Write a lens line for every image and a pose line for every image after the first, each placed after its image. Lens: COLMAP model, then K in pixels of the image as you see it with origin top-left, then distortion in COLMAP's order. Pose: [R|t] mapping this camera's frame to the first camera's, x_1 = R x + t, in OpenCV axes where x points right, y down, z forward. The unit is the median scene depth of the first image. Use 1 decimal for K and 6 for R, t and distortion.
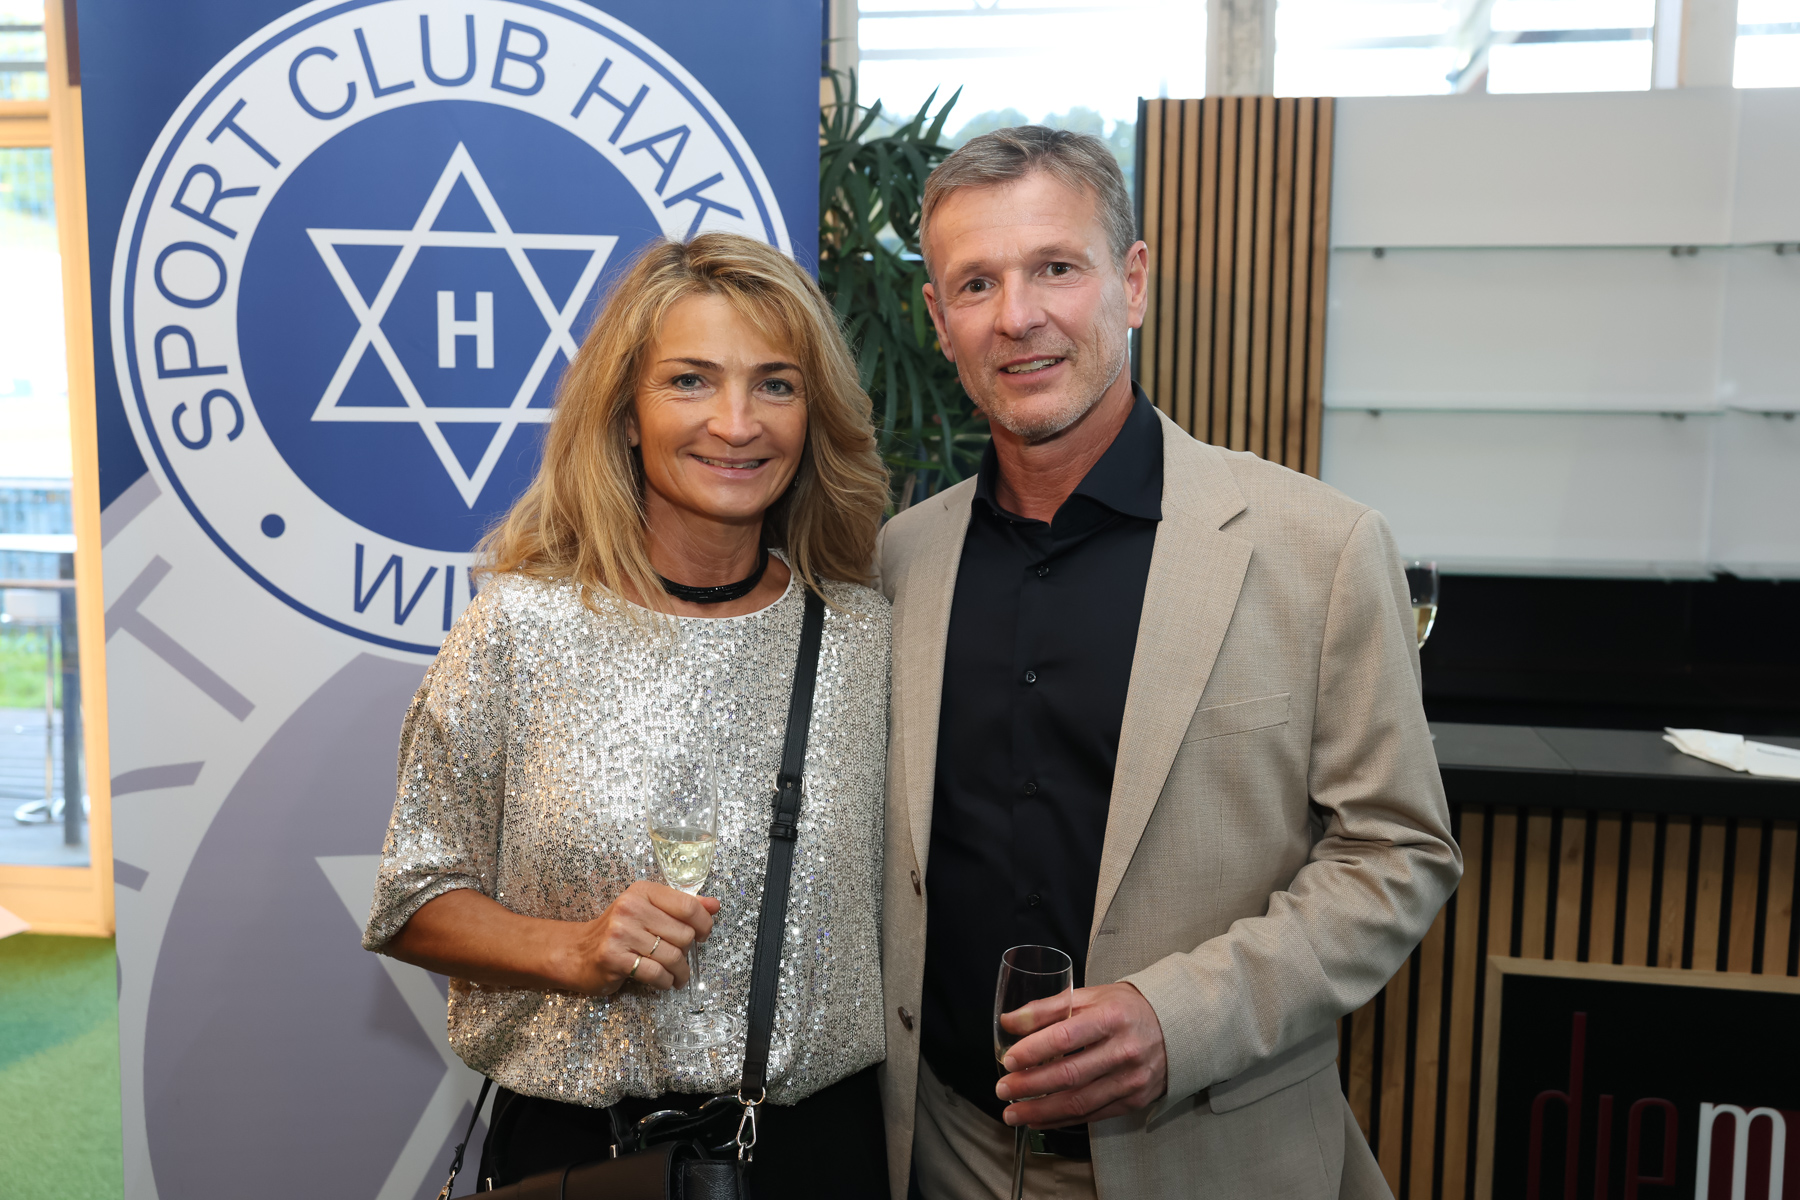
lens RADIAL K [[1879.1, 0, 900.0], [0, 1879.1, 600.0], [0, 0, 1]] dist [0.003019, 0.018357]
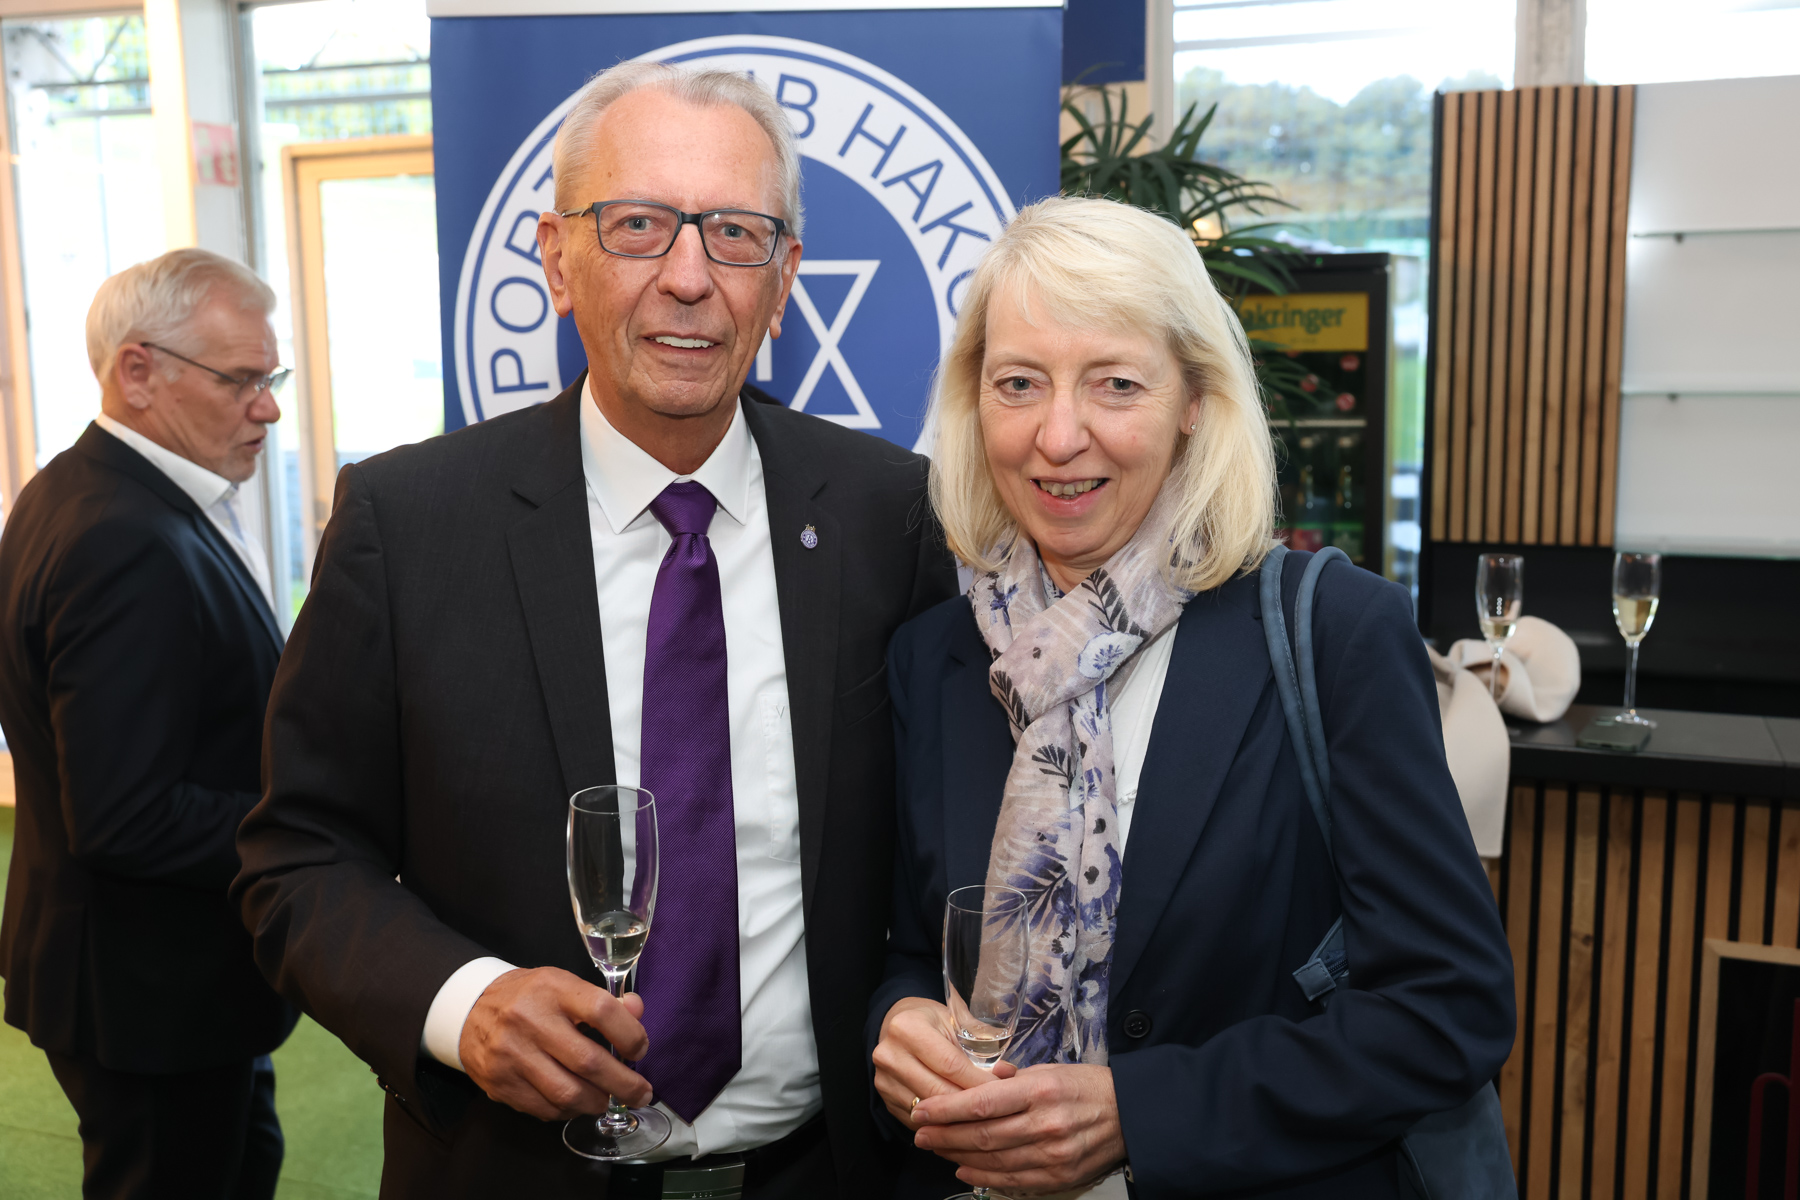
lens RADIAL K [[1861.4, 0, 900.0], [0, 1861.4, 600.0], [0, 0, 1]] dist [-0.004479, 0.010705]
pose [[0.979559, 0.010408, -0.200887, 0.087097], [-0.007971, 0.999885, 0.012936, -0.005956], [0.200999, -0.011070, 0.979529, -0.086175]]
